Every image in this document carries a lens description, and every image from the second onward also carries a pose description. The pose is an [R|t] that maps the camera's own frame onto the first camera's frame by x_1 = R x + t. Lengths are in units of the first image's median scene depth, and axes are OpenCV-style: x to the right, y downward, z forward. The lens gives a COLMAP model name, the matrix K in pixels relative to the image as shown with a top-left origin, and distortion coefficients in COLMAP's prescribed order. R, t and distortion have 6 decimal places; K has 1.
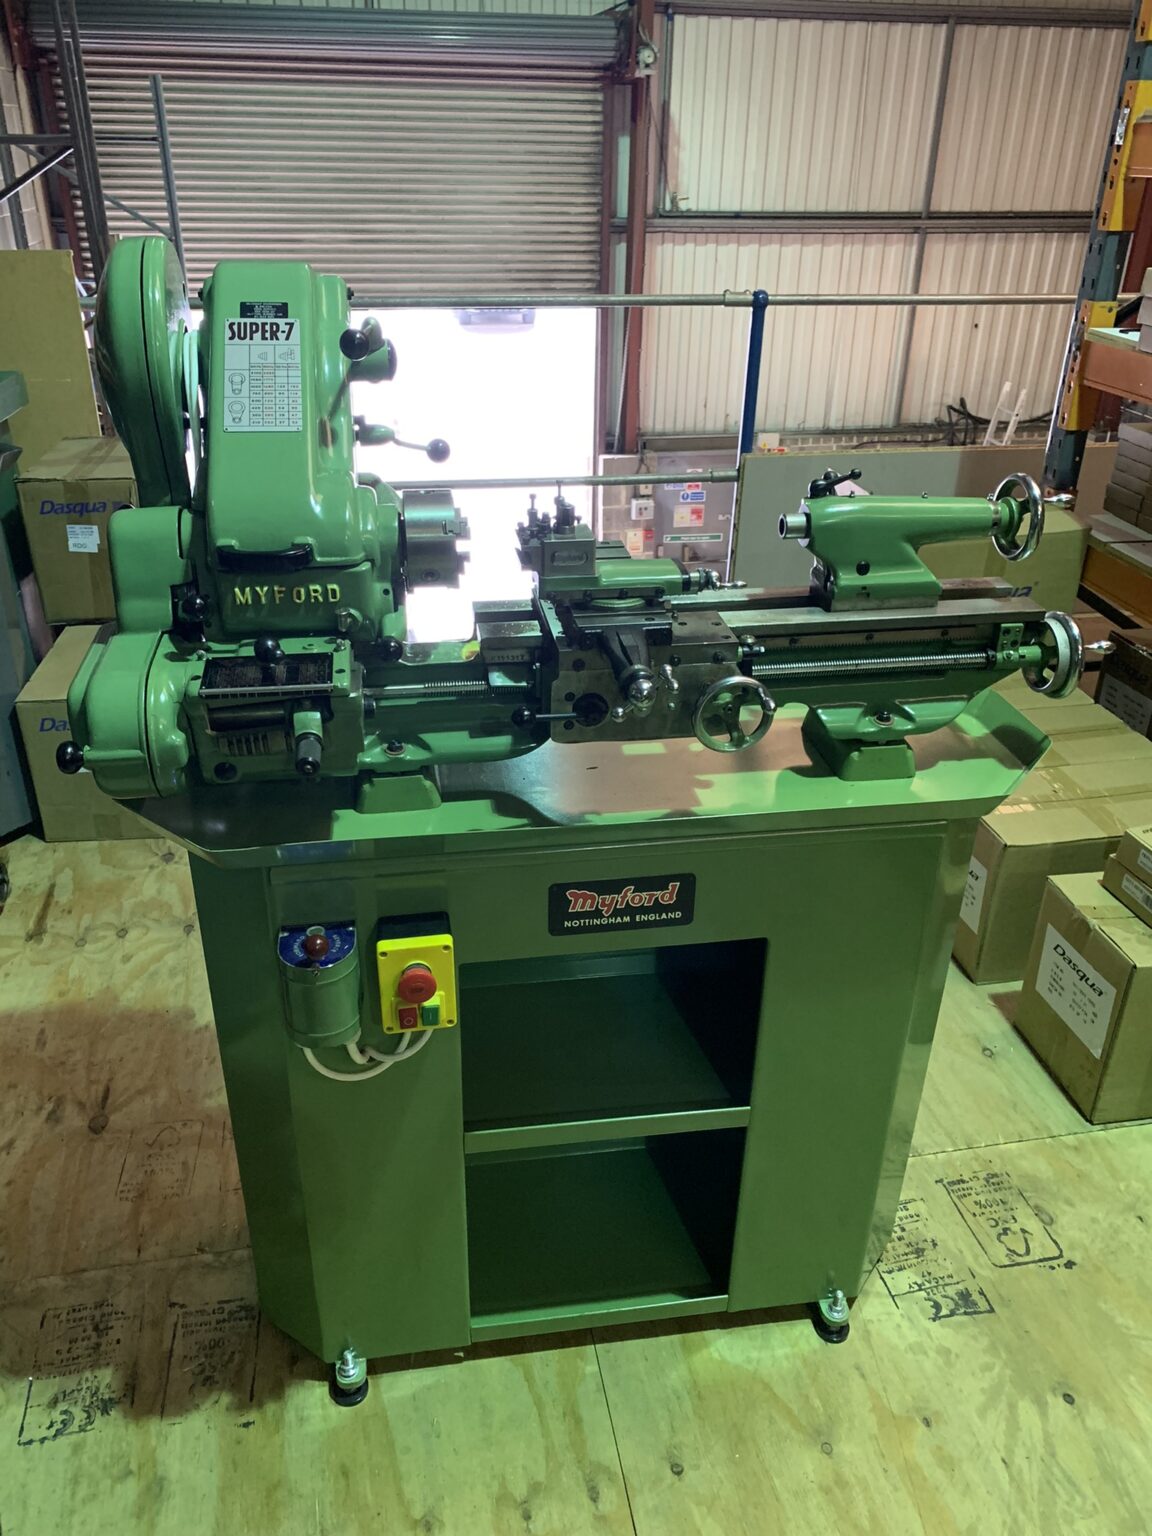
lens RADIAL K [[1184.3, 0, 579.9], [0, 1184.3, 753.5], [0, 0, 1]] dist [0.016023, -0.011620]
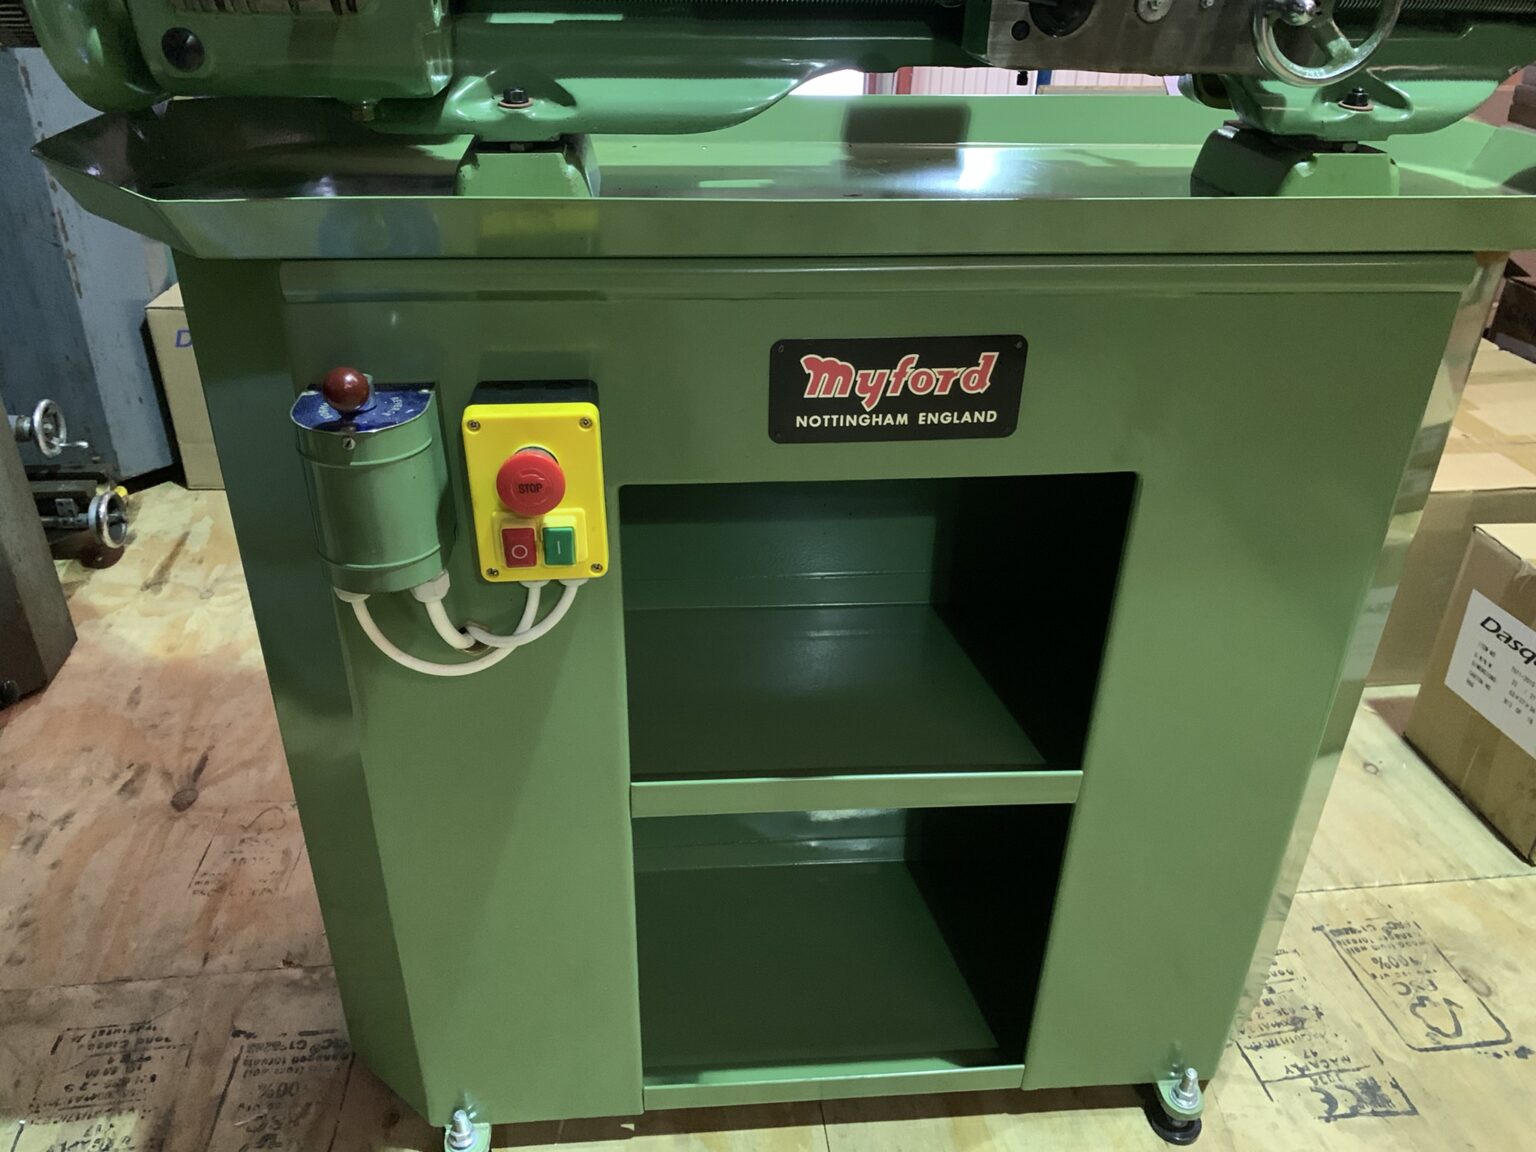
lens RADIAL K [[1184.3, 0, 760.5], [0, 1184.3, 570.3], [0, 0, 1]] dist [0.016023, -0.011620]
pose [[0.997633, 0.034470, -0.059501, 0.004865], [-0.032802, 0.999047, 0.028785, 0.148656], [0.060436, -0.026765, 0.997813, 0.300706]]
